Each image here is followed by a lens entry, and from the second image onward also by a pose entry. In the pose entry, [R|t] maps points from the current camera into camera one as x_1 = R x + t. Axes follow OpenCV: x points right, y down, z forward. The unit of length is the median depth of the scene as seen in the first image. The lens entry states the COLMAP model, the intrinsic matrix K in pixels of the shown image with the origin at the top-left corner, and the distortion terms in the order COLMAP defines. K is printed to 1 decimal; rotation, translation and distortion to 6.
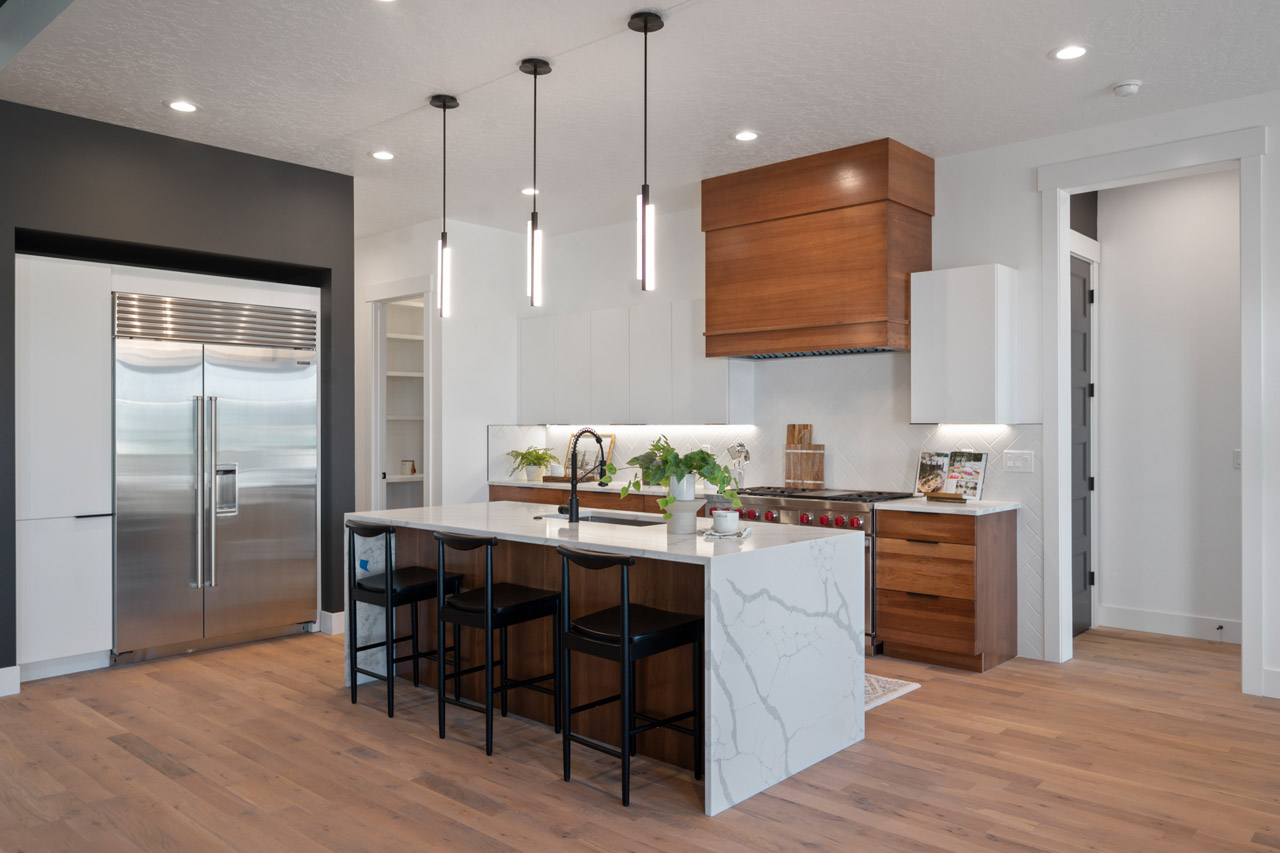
lens RADIAL K [[925.5, 0, 640.0], [0, 925.5, 426.5], [0, 0, 1]] dist [-0.002623, -0.000226]
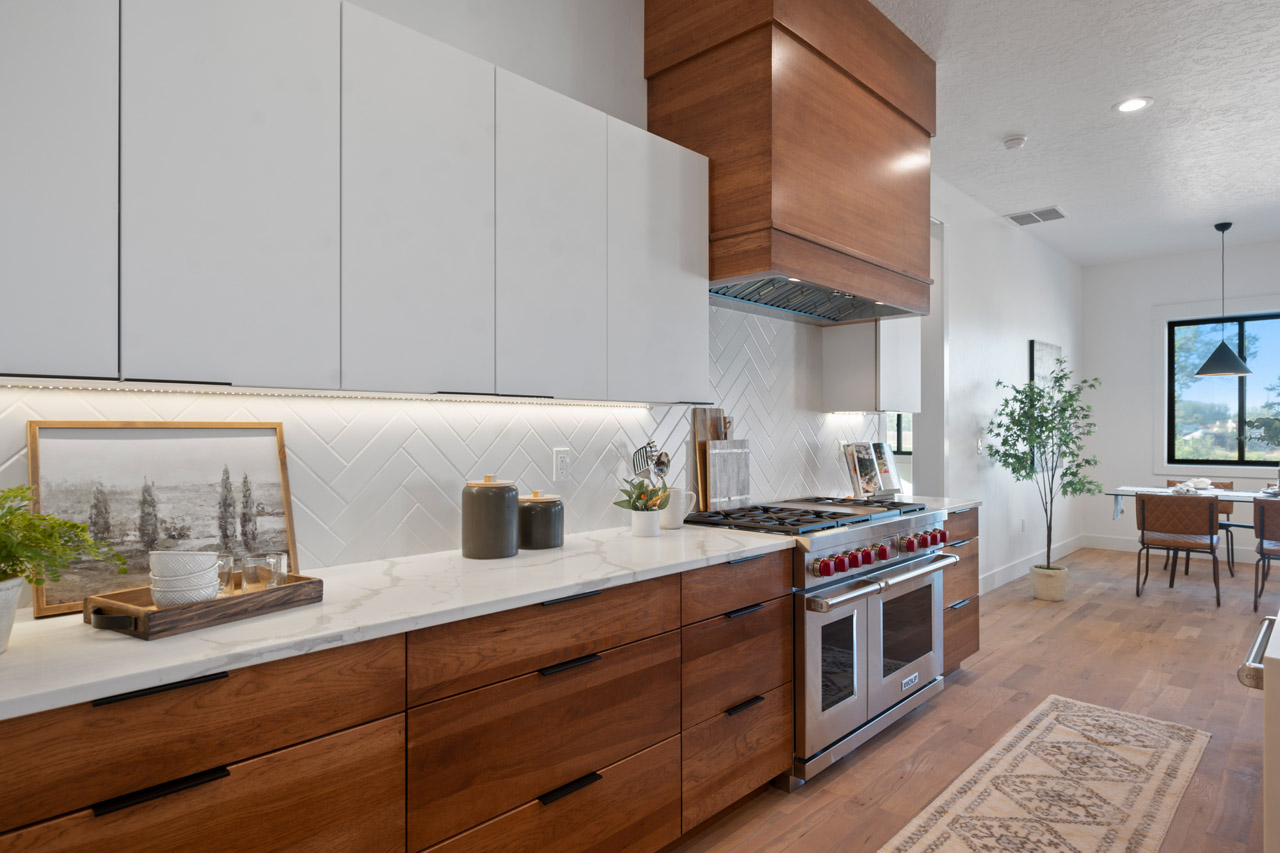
lens RADIAL K [[721.1, 0, 639.1], [0, 721.1, 431.1], [0, 0, 1]] dist [-0.002971, -0.000176]
pose [[0.034208, 0.001494, 0.999414, -0.371889], [0.002614, 0.999995, -0.001584, 0.015990], [-0.999411, 0.002667, 0.034204, 1.213263]]
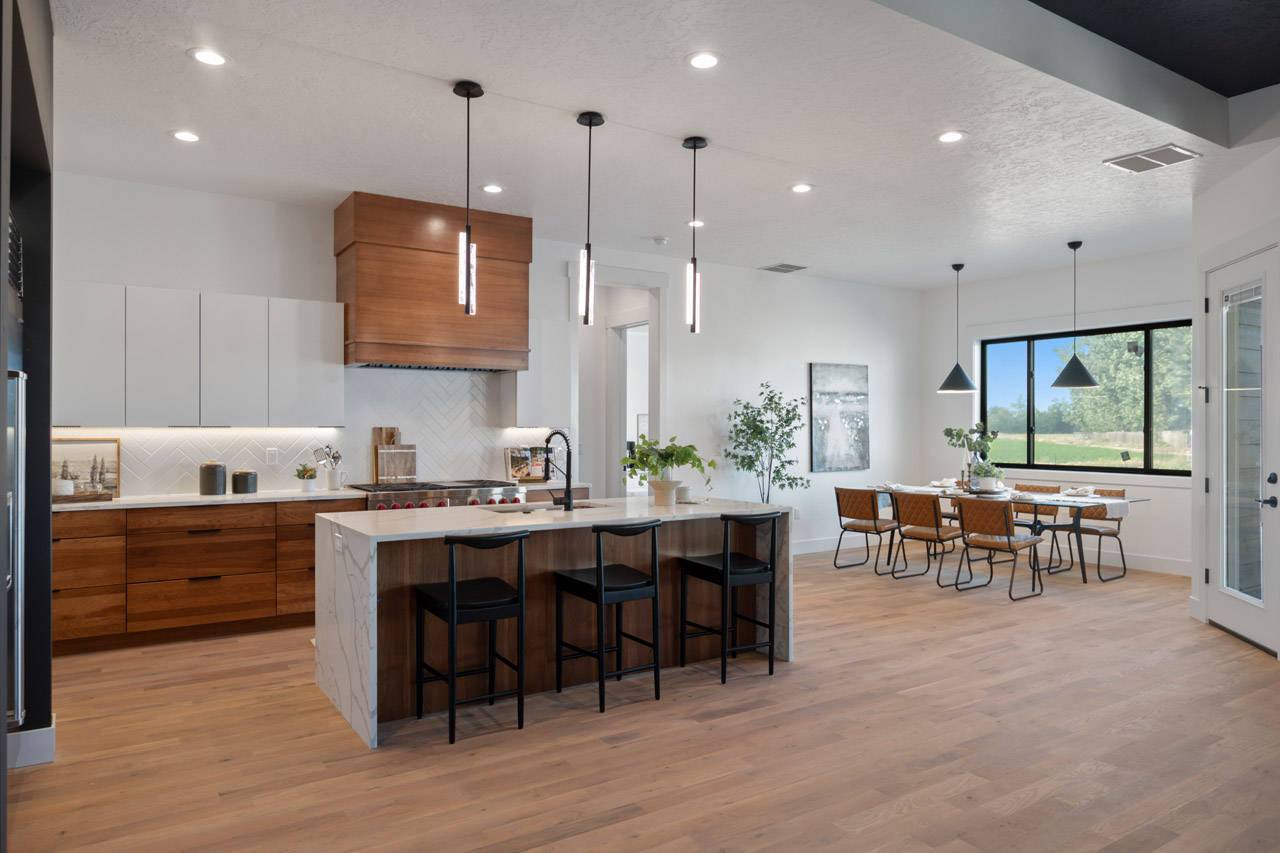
lens RADIAL K [[822.7, 0, 638.6], [0, 822.7, 430.5], [0, 0, 1]] dist [-0.003429, -0.001273]
pose [[0.255280, 0.000083, 0.966867, -0.847435], [-0.000259, 1.000000, -0.000018, 0.001855], [-0.966867, -0.000246, 0.255280, 0.523974]]
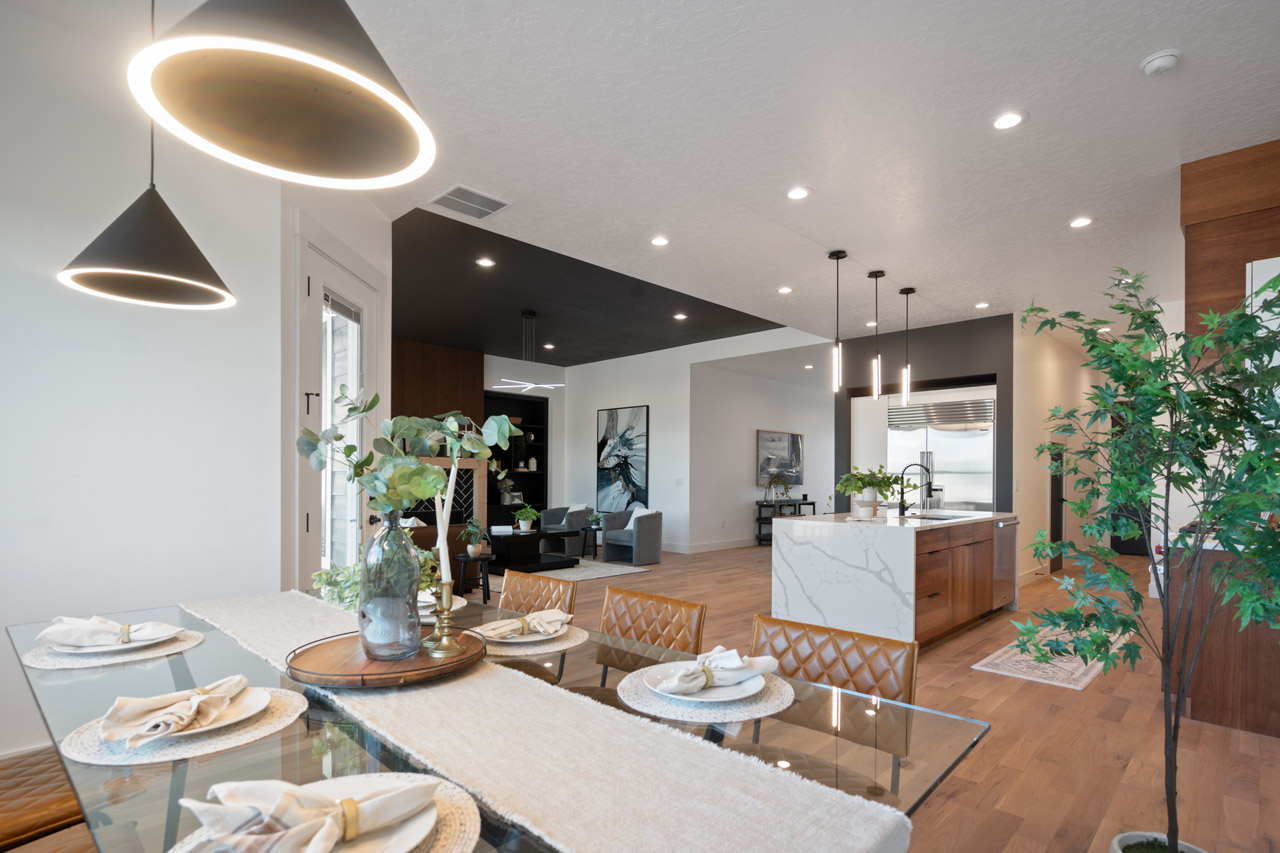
lens RADIAL K [[656.0, 0, 638.6], [0, 656.0, 425.4], [0, 0, 1]] dist [-0.000998, -0.000462]
pose [[-0.049927, -0.074984, -0.995934, 0.997743], [-0.004579, 0.997184, -0.074848, 0.021286], [0.998742, 0.000824, -0.050130, 0.444343]]
